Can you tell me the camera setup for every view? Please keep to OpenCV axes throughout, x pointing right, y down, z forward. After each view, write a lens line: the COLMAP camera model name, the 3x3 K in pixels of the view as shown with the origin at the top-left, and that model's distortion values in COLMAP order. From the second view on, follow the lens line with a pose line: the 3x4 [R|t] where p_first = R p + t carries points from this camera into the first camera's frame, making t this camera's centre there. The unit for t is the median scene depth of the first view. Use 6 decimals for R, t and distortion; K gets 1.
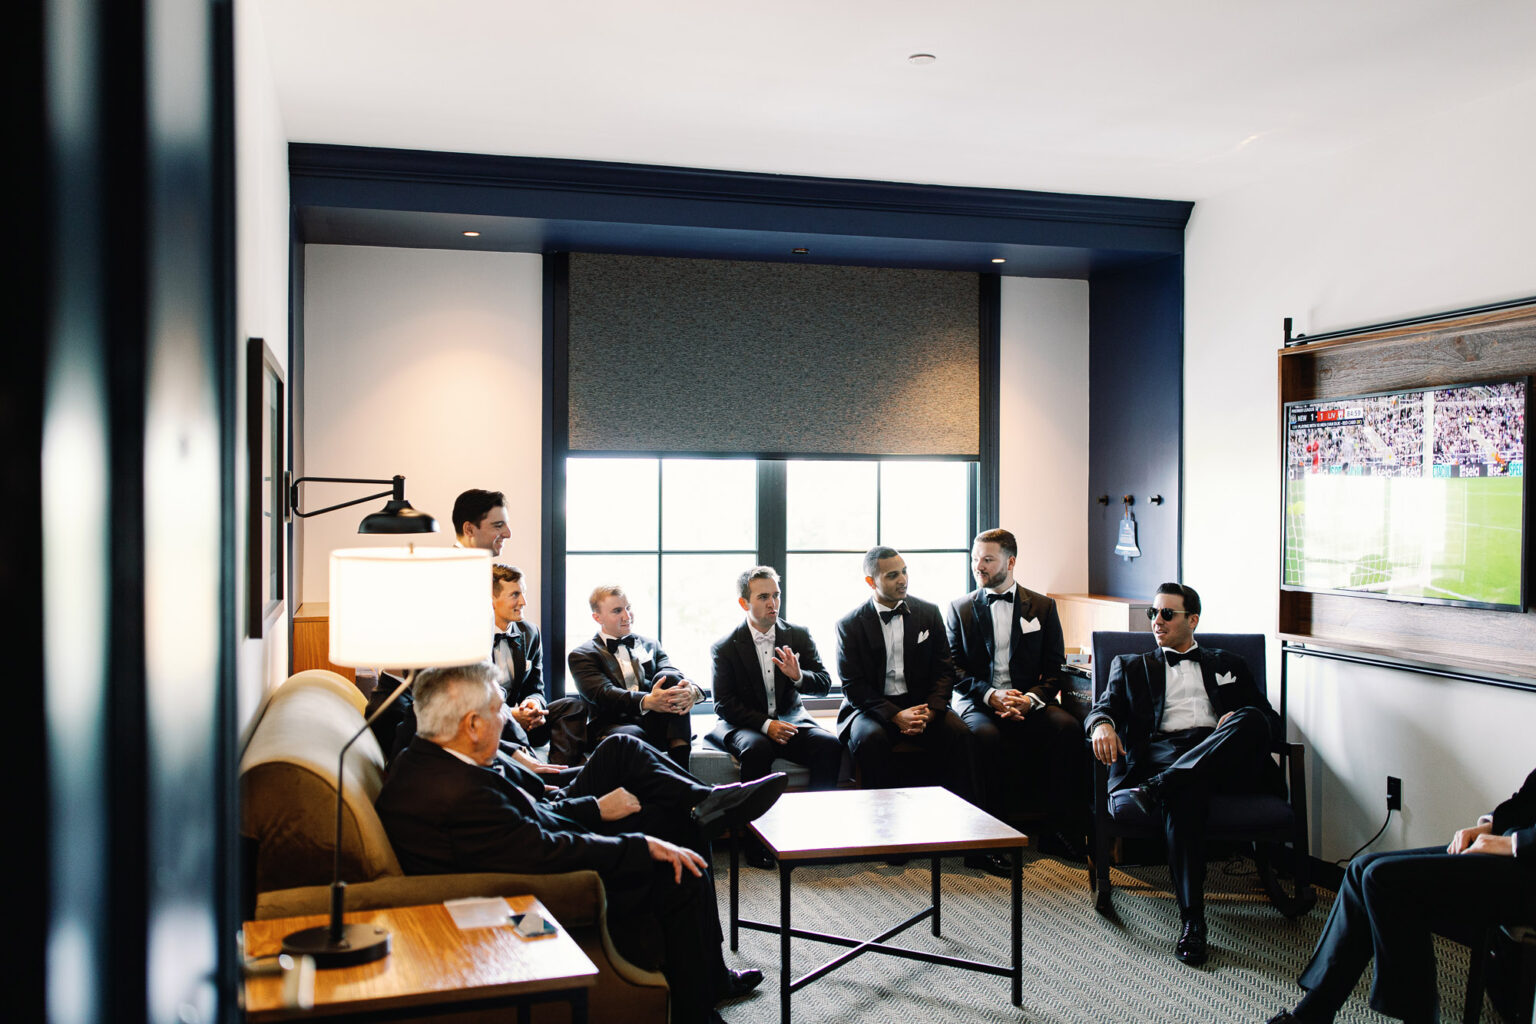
lens RADIAL K [[1481.2, 0, 768.0], [0, 1481.2, 512.0], [0, 0, 1]] dist [0.009468, 0.005813]
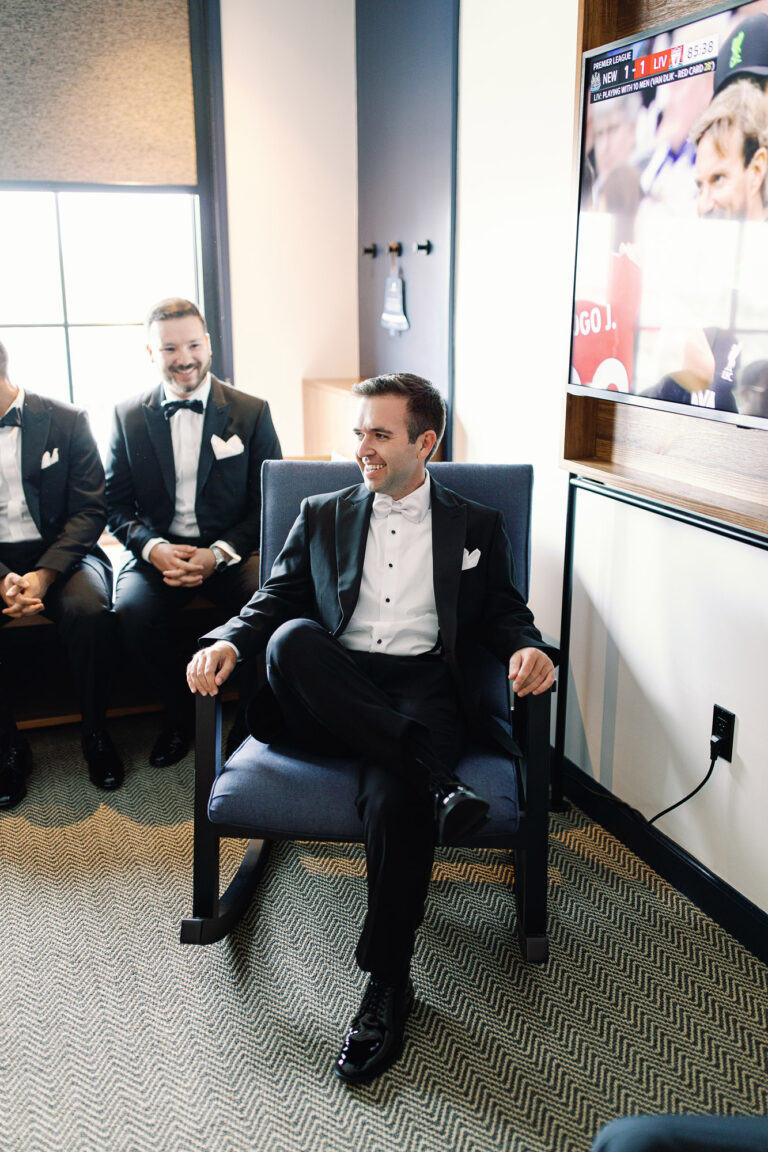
lens RADIAL K [[1110.9, 0, 384.0], [0, 1110.9, 576.0], [0, 0, 1]] dist [0.009468, 0.005813]
pose [[0.994799, -0.033731, 0.096115, 0.221540], [0.007845, 0.966149, 0.257865, 0.007396], [-0.101560, -0.255769, 0.961388, 0.542295]]
